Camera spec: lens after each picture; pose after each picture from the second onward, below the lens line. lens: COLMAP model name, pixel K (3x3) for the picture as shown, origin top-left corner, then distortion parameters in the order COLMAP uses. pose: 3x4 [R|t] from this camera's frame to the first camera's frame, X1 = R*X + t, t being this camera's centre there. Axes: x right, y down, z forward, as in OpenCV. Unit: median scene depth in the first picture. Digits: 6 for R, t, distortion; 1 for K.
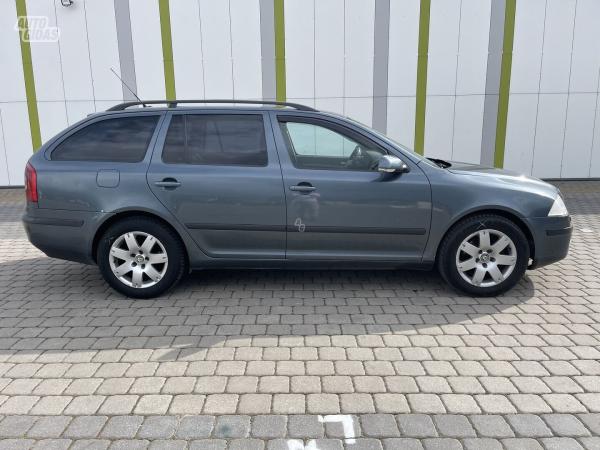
lens RADIAL K [[470.2, 0, 300.0], [0, 470.2, 225.0], [0, 0, 1]] dist [0.007164, -0.002919]
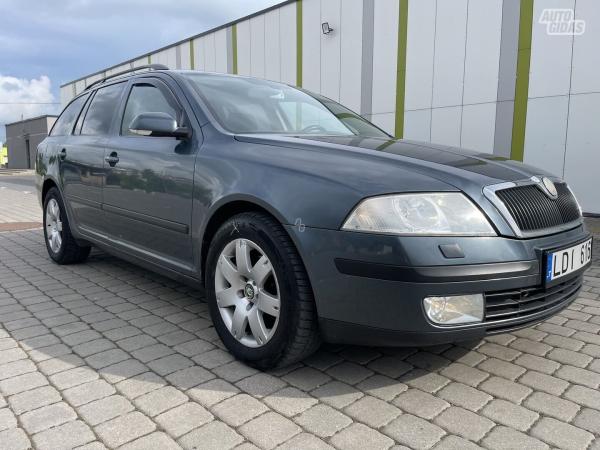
lens RADIAL K [[446.9, 0, 300.0], [0, 446.9, 225.0], [0, 0, 1]] dist [0.003391, 0.000297]
pose [[0.698835, 0.101626, -0.708026, 0.809651], [-0.161061, 0.986792, -0.017332, -0.008586], [0.696914, 0.126148, 0.705973, 0.674577]]
